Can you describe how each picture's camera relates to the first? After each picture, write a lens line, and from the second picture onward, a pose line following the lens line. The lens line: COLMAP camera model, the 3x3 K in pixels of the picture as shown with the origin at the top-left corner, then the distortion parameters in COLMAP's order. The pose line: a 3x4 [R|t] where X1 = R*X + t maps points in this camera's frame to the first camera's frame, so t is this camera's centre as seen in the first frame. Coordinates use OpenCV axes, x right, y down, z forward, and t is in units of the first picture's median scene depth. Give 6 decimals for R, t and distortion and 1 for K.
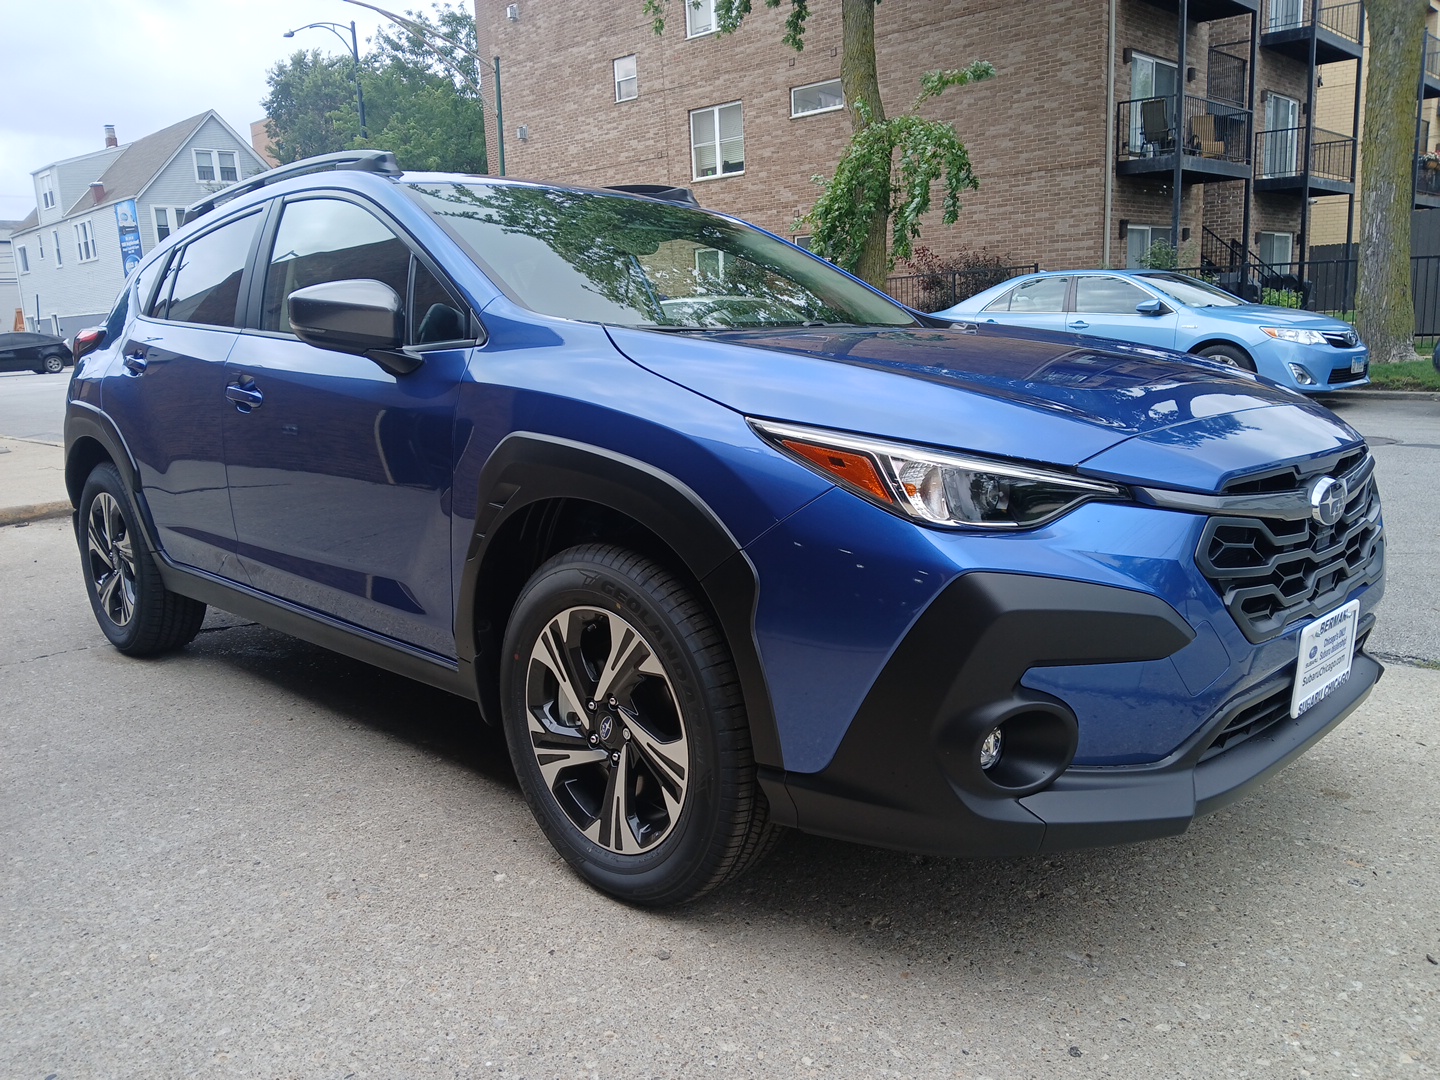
lens RADIAL K [[1156.0, 0, 720.0], [0, 1156.0, 540.0], [0, 0, 1]] dist [-0.011933, -0.017013]
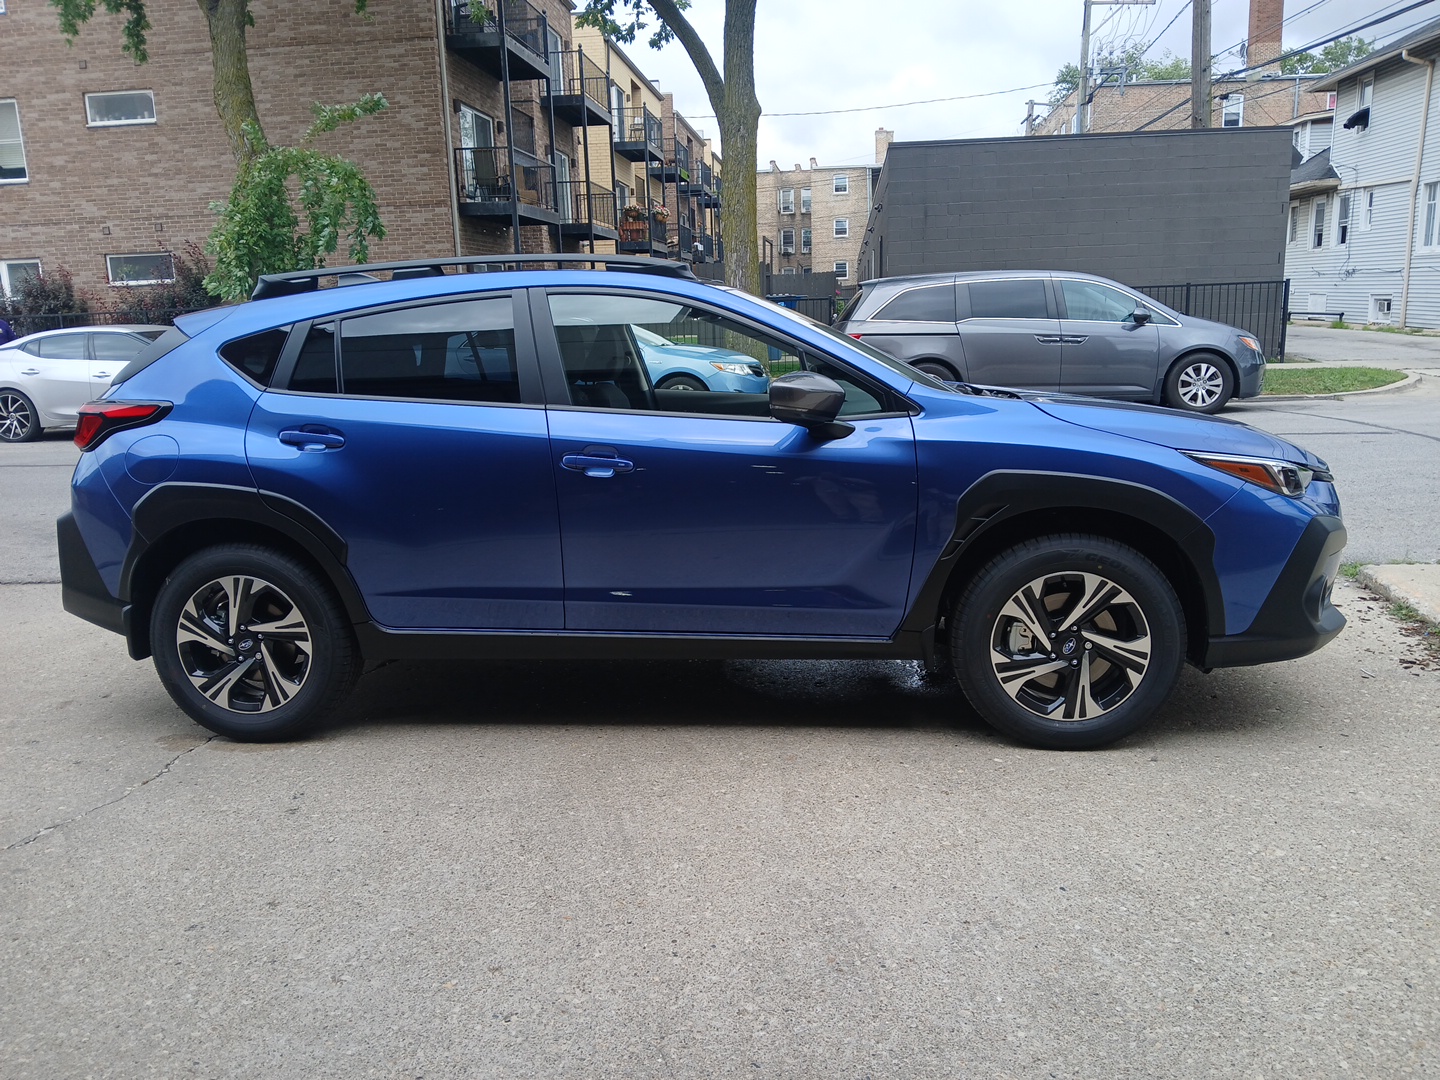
lens RADIAL K [[1155.4, 0, 722.3], [0, 1155.4, 541.2], [0, 0, 1]] dist [-0.012015, -0.014575]
pose [[0.790148, -0.101763, 0.604409, -1.226909], [0.110823, 0.993588, 0.022409, -0.063960], [-0.602814, 0.049276, 0.796359, -0.012818]]
